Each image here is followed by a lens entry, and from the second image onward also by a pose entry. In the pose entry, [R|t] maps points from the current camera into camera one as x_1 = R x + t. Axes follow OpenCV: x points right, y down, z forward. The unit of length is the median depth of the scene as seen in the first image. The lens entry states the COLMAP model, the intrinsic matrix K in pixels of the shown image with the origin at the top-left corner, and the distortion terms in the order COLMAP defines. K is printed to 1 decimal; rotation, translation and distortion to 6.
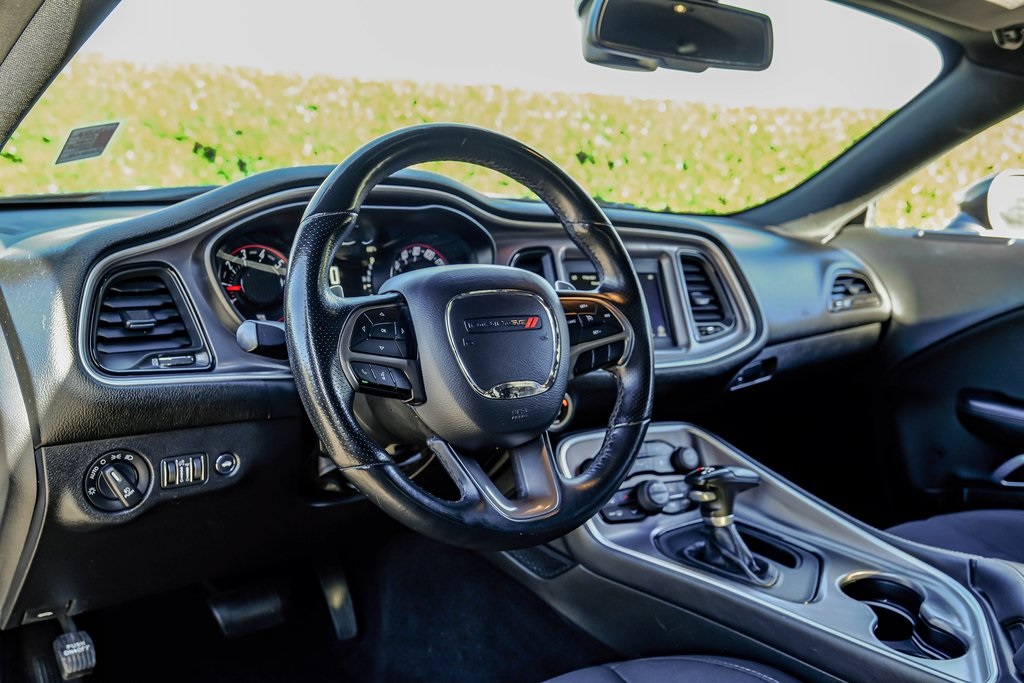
lens RADIAL K [[798.2, 0, 512.0], [0, 798.2, 341.5], [0, 0, 1]] dist [0.006382, 0.001430]
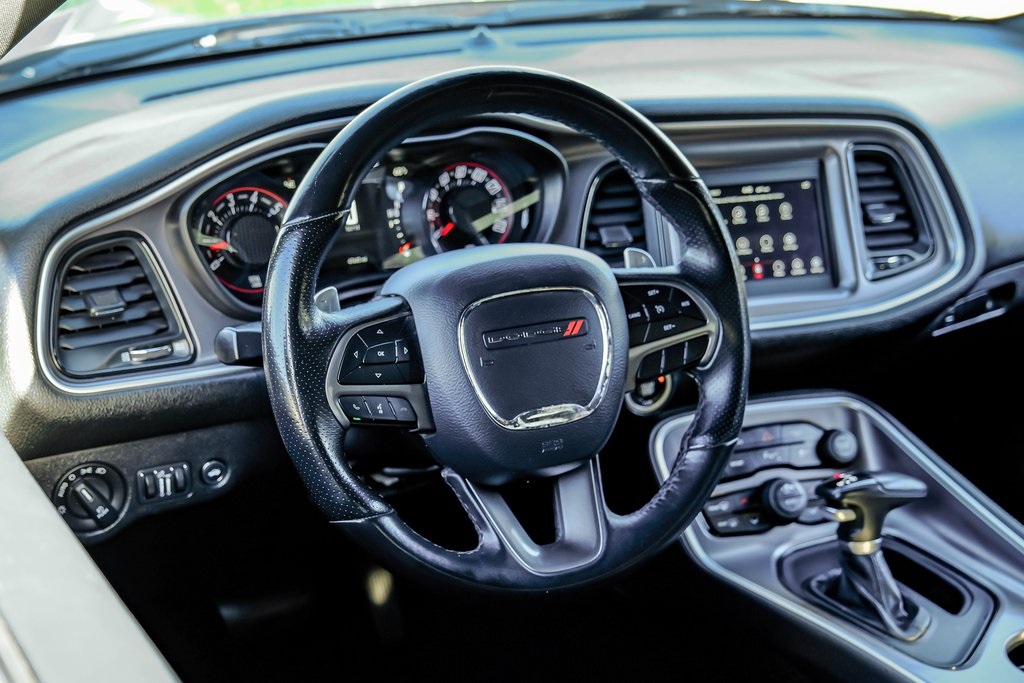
lens RADIAL K [[1245.1, 0, 510.9], [0, 1245.1, 356.1], [0, 0, 1]] dist [0.010116, 0.019211]
pose [[0.990148, 0.029196, -0.136948, 0.105706], [-0.007159, 0.987297, 0.158724, -0.152583], [0.139843, -0.156180, 0.977779, -0.175143]]
